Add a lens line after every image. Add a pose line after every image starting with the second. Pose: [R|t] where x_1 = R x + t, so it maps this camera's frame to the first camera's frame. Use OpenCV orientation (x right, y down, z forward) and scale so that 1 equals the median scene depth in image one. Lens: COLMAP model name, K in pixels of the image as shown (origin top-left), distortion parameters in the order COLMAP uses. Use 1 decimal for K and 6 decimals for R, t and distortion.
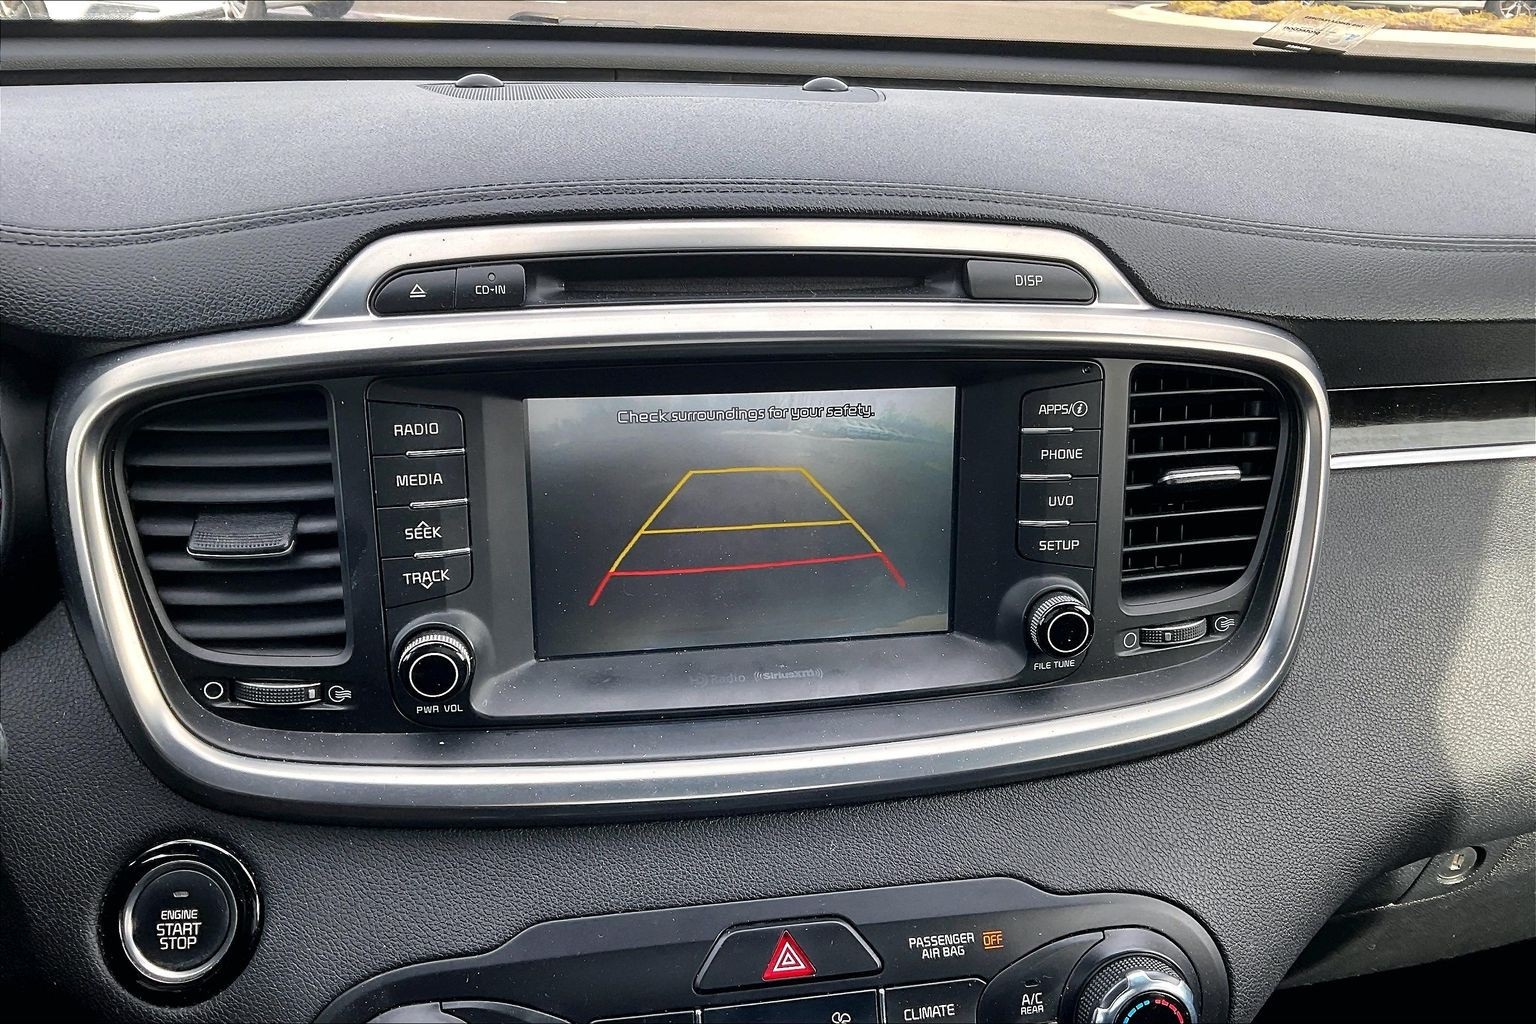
lens RADIAL K [[1269.5, 0, 764.5], [0, 1269.5, 503.3], [0, 0, 1]] dist [0.072341, -0.123815]
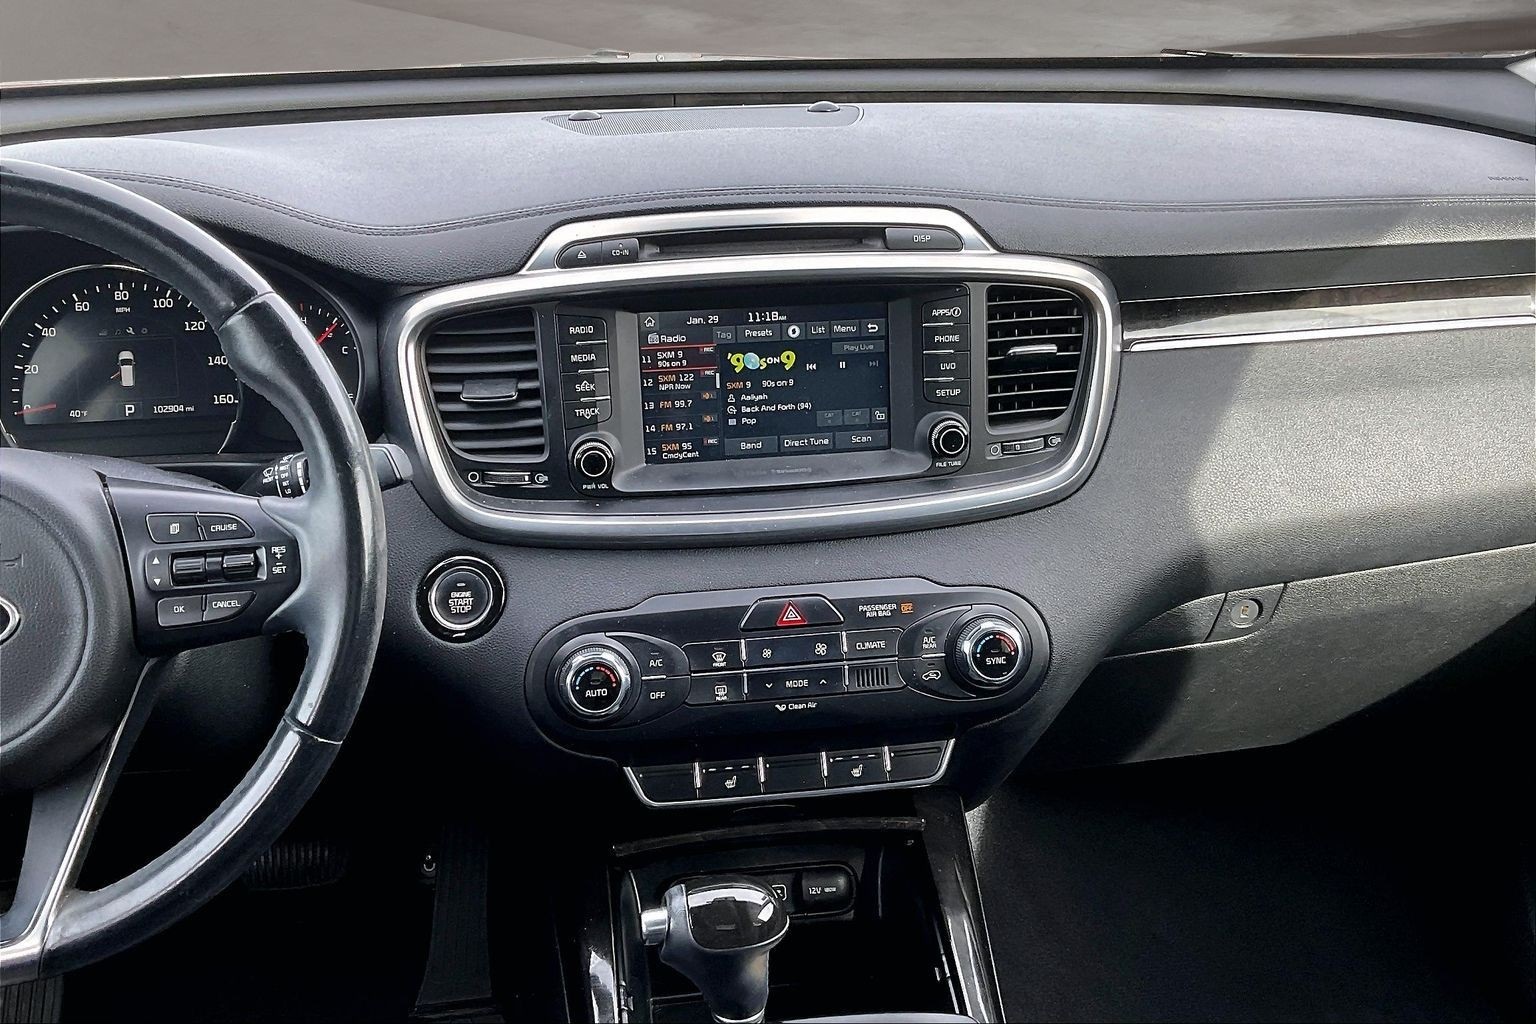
lens RADIAL K [[1550.7, 0, 770.3], [0, 1550.7, 485.0], [0, 0, 1]] dist [0.061131, 0.000000]
pose [[0.998793, -0.024128, -0.042772, 0.083723], [0.023055, 0.999411, -0.025407, 0.217127], [0.043360, 0.024390, 0.998762, -1.155159]]
